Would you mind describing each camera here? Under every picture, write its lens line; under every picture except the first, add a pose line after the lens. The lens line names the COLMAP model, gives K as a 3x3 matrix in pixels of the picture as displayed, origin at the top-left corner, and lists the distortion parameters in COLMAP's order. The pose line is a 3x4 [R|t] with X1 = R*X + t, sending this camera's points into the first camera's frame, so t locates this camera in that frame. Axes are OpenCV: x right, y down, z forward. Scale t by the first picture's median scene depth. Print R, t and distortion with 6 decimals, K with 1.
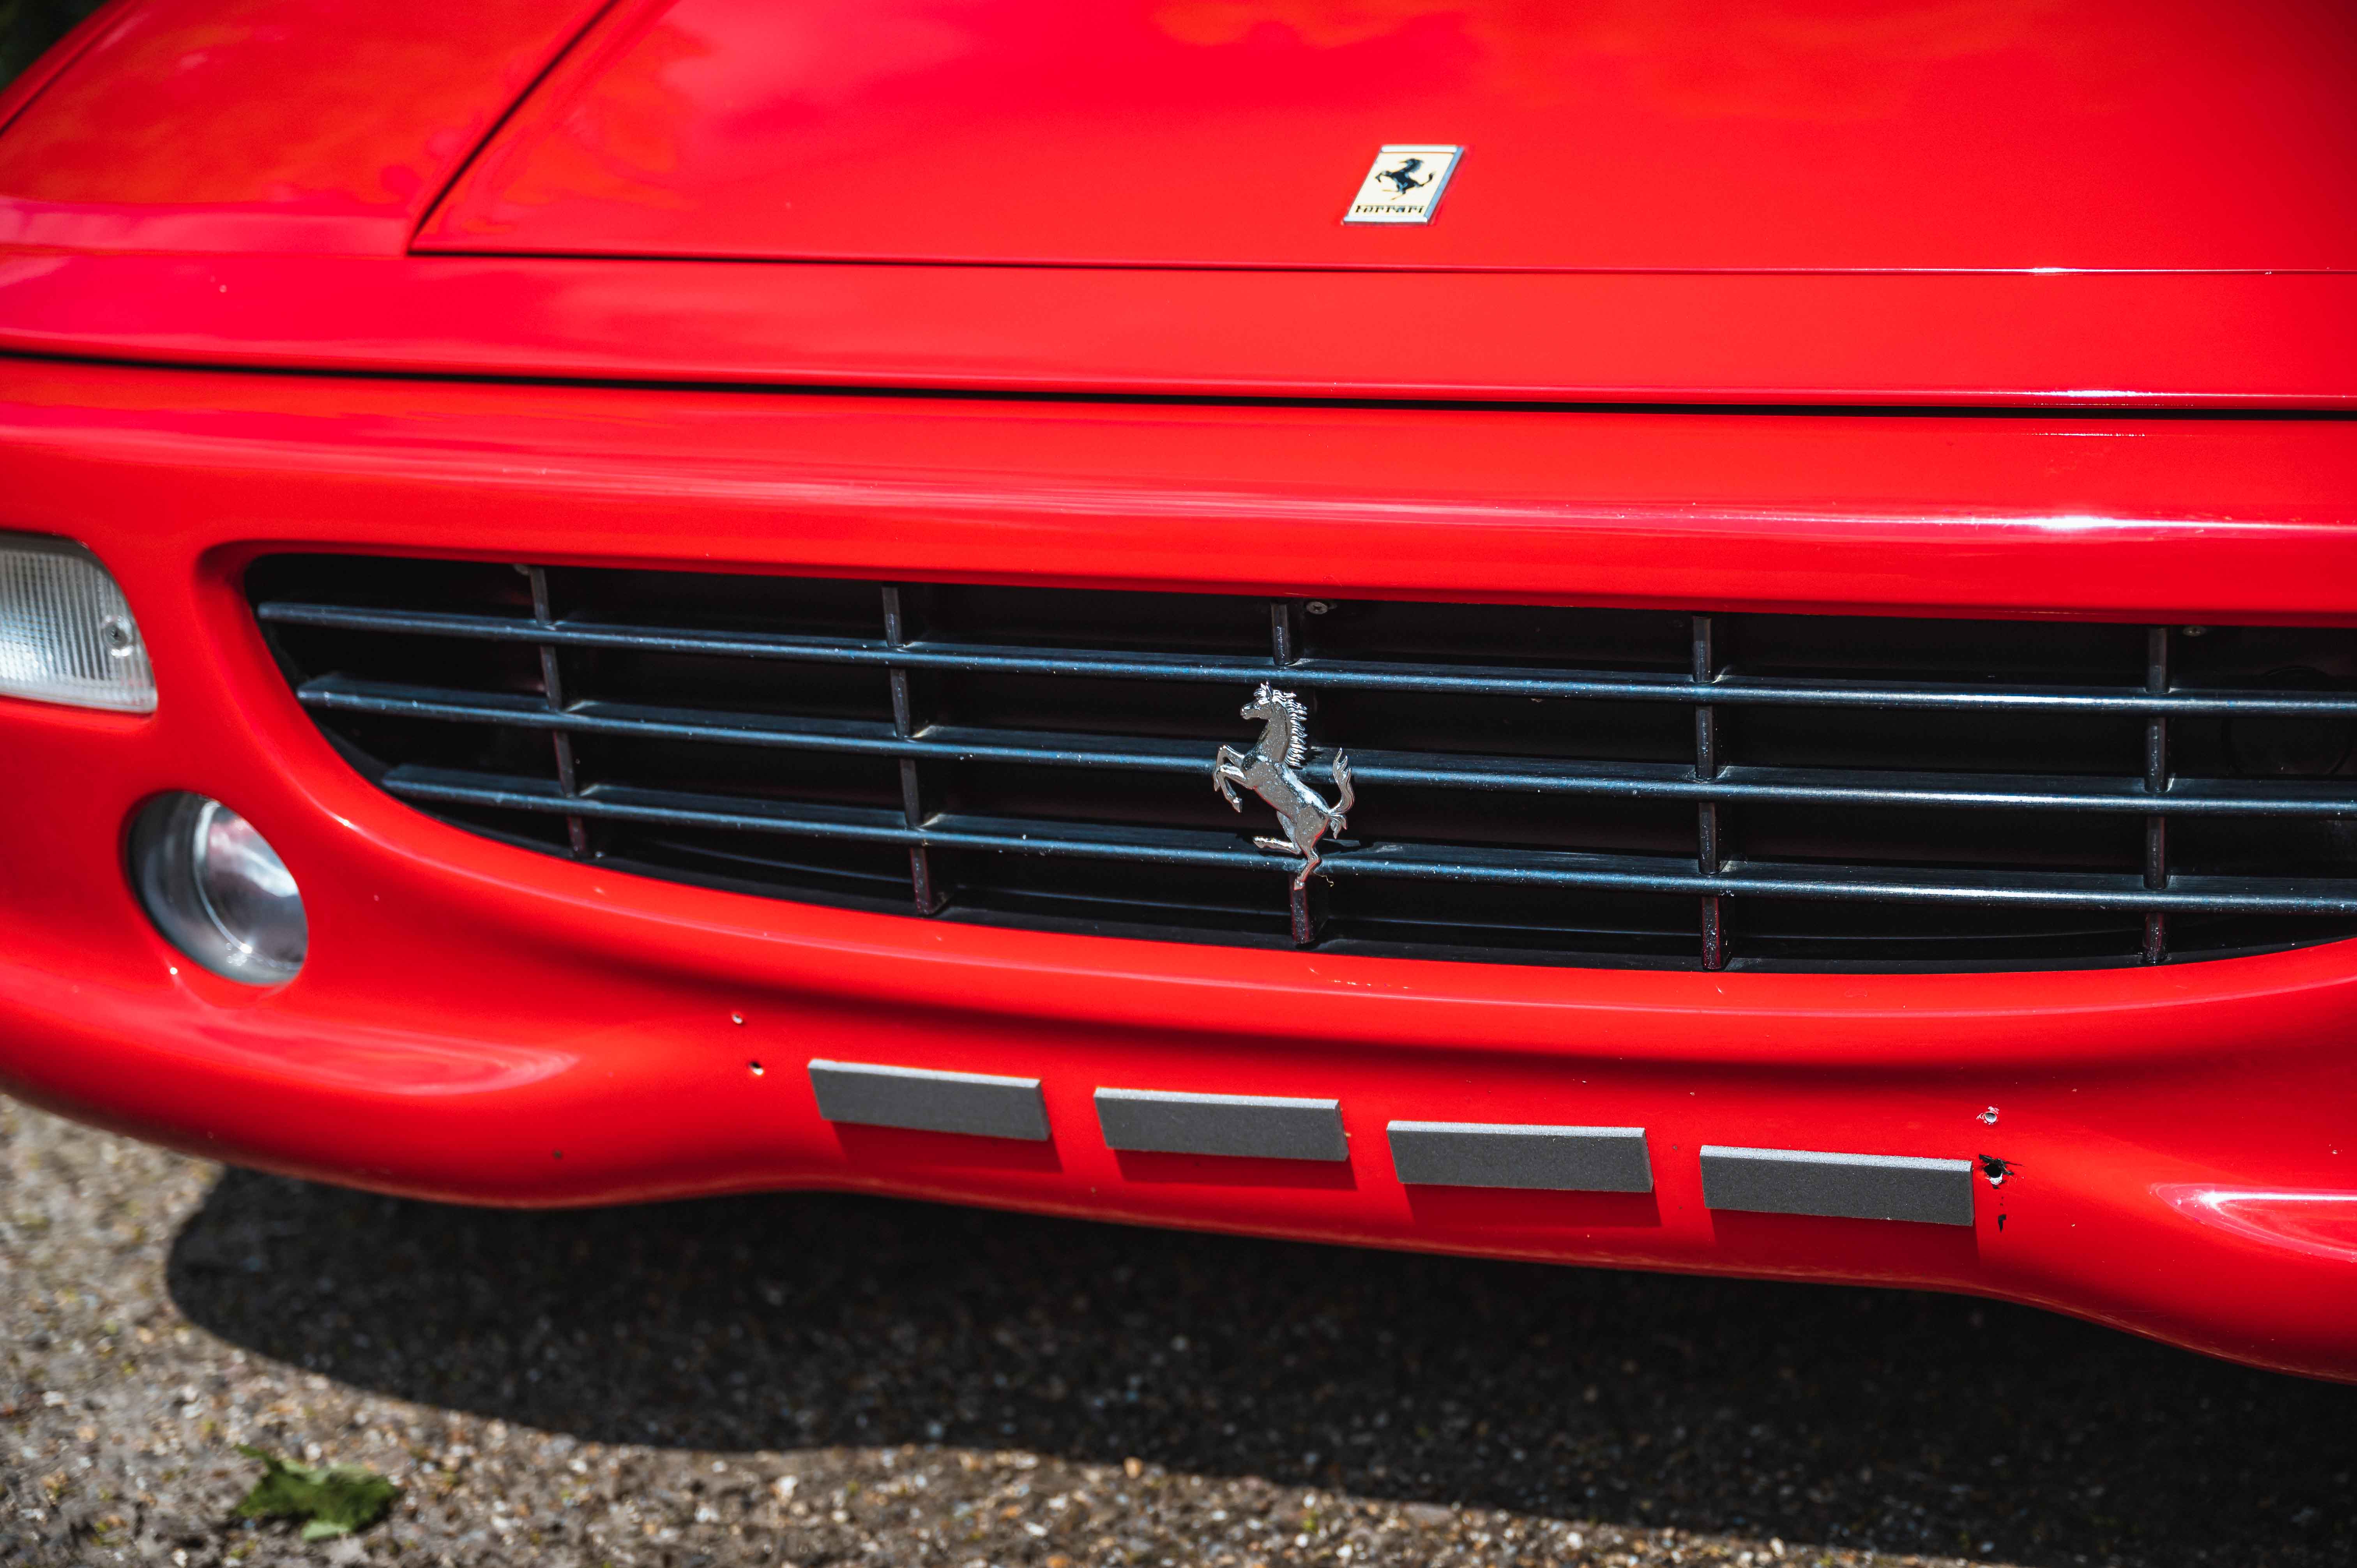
lens RADIAL K [[4015.1, 0, 1169.4], [0, 4015.1, 849.7], [0, 0, 1]] dist [-0.009070, 0.119476]
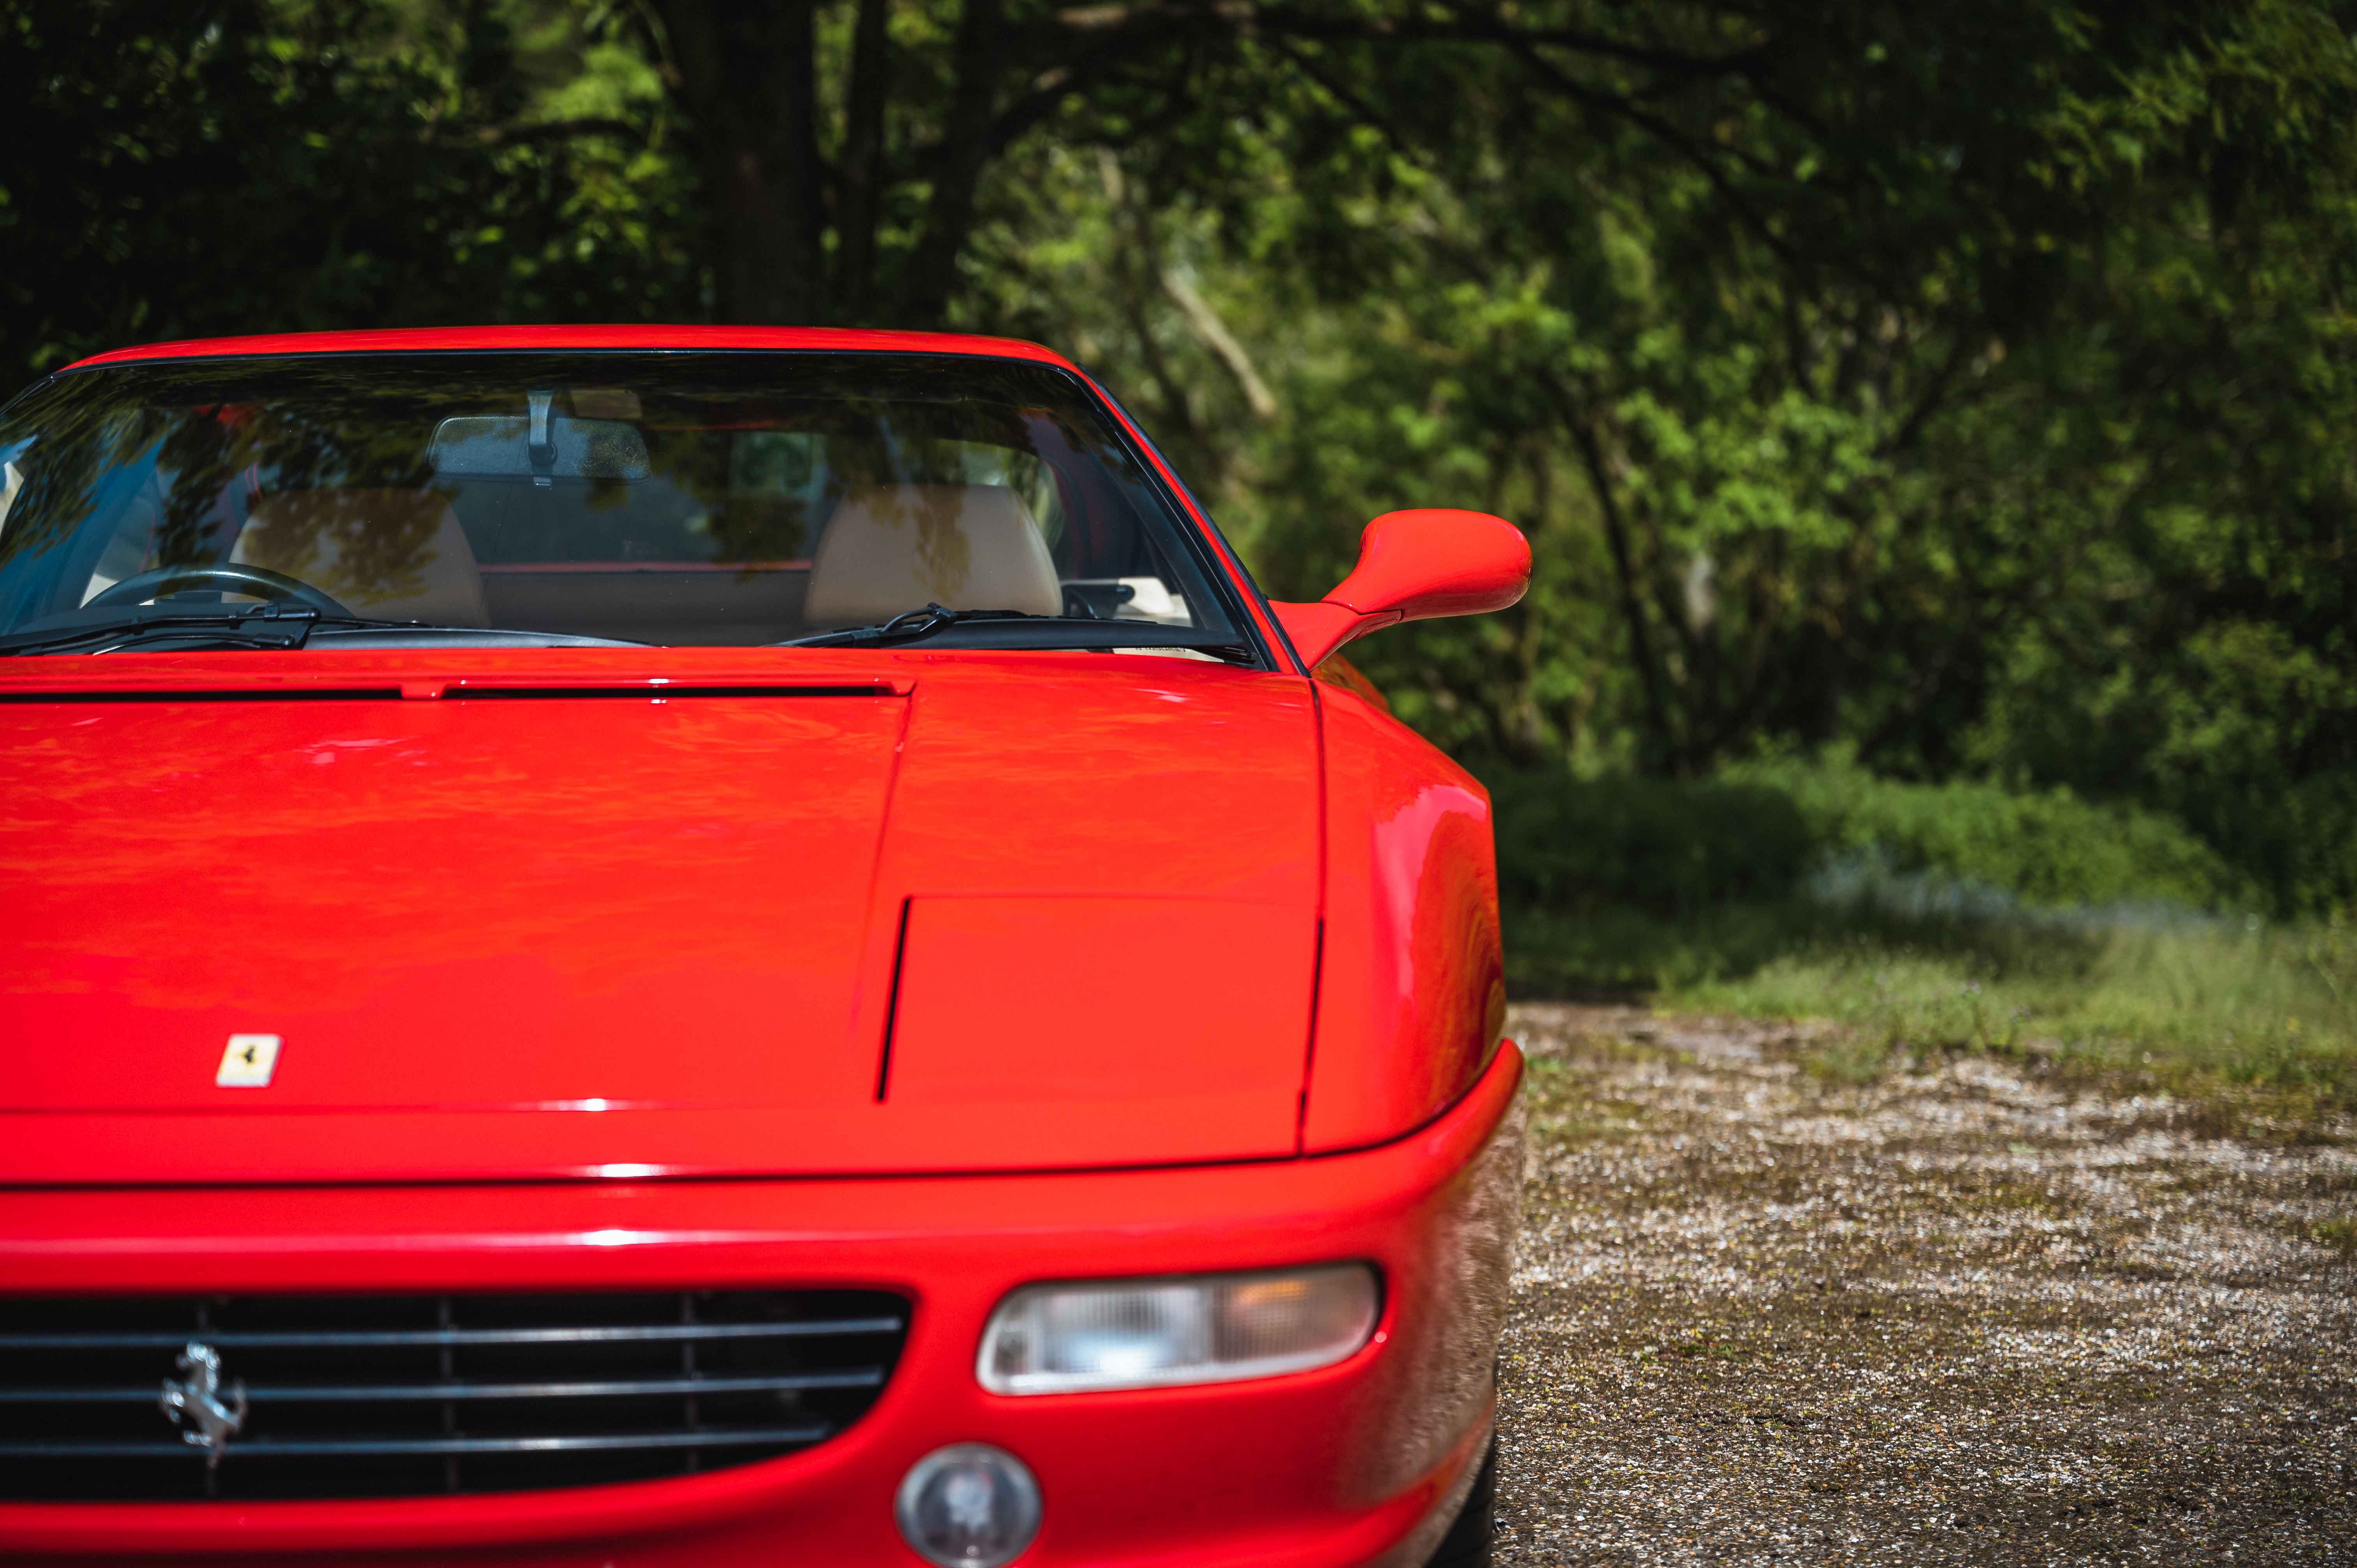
lens RADIAL K [[4682.1, 0, 1178.5], [0, 4682.1, 784.0], [0, 0, 1]] dist [-0.000069, -0.080155]
pose [[0.940045, 0.004104, 0.341025, -0.266072], [0.064656, 0.979649, -0.190017, 0.132611], [-0.334865, 0.200674, 0.920649, -1.063166]]
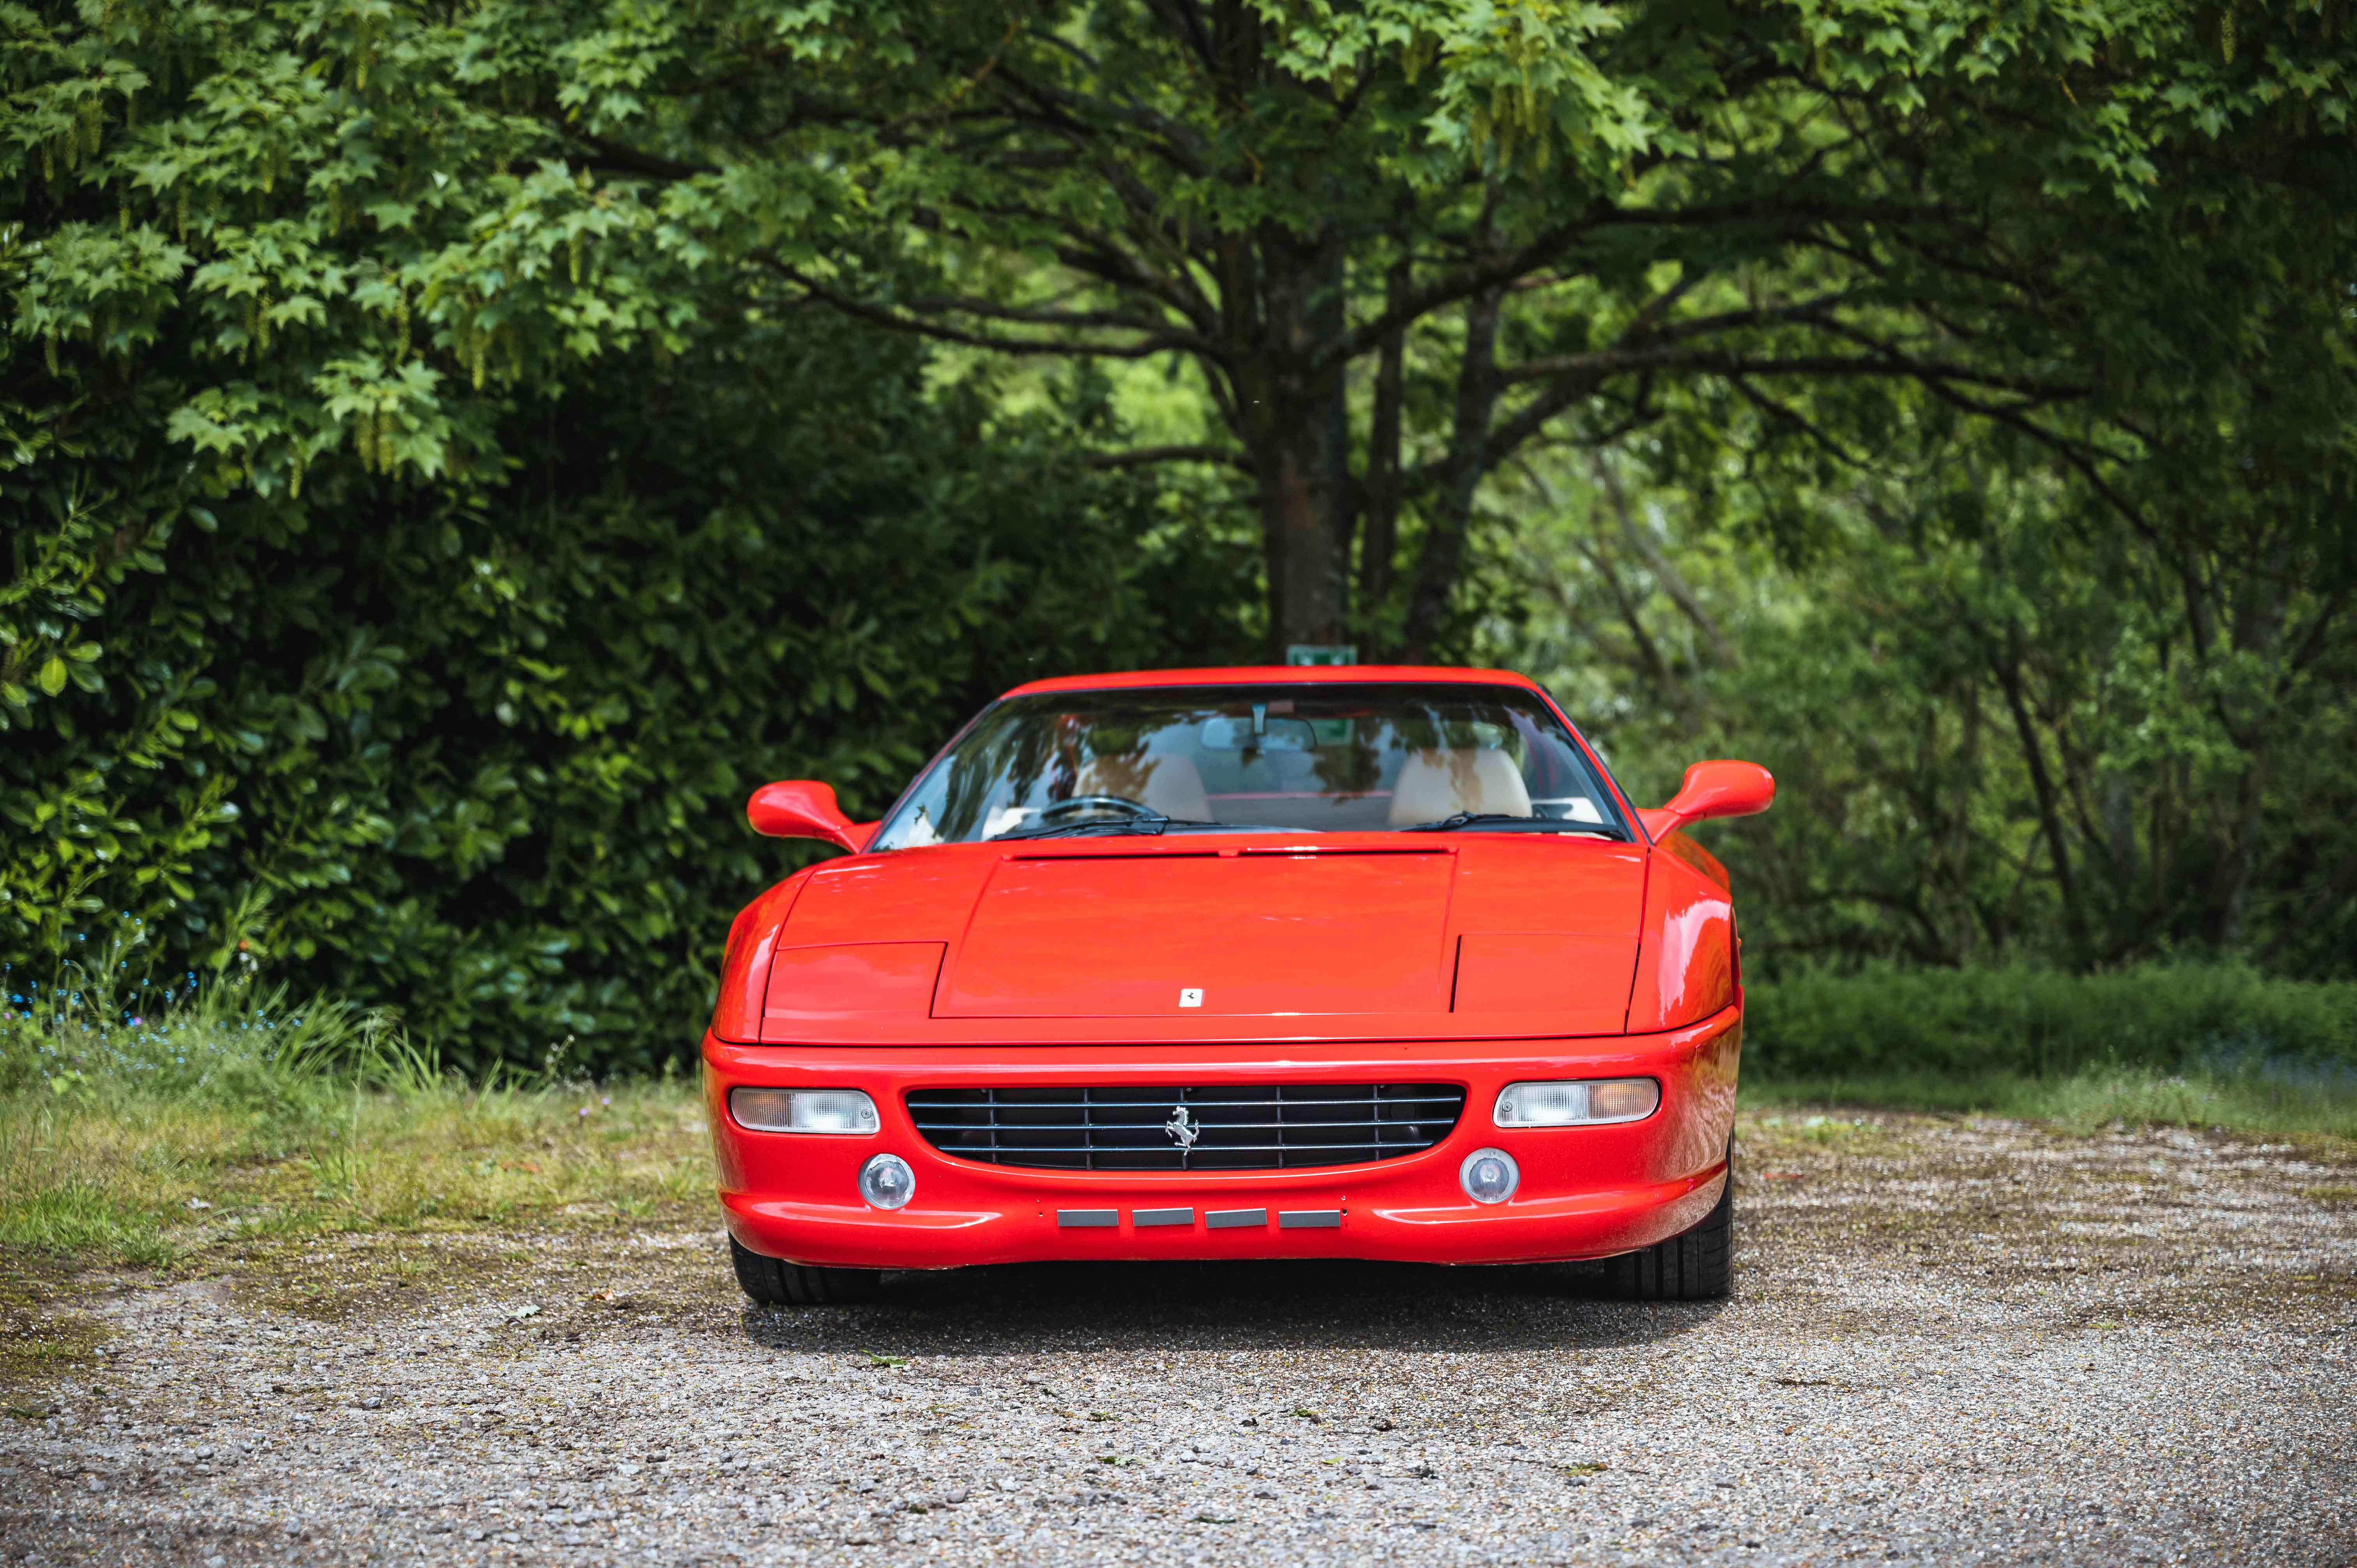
lens RADIAL K [[4682.1, 0, 1178.5], [0, 4682.1, 784.0], [0, 0, 1]] dist [-0.000069, -0.080155]
pose [[0.970726, 0.011809, 0.239899, -1.190253], [0.048585, 0.968490, -0.244269, 0.854844], [-0.235224, 0.248773, 0.939564, -3.841996]]
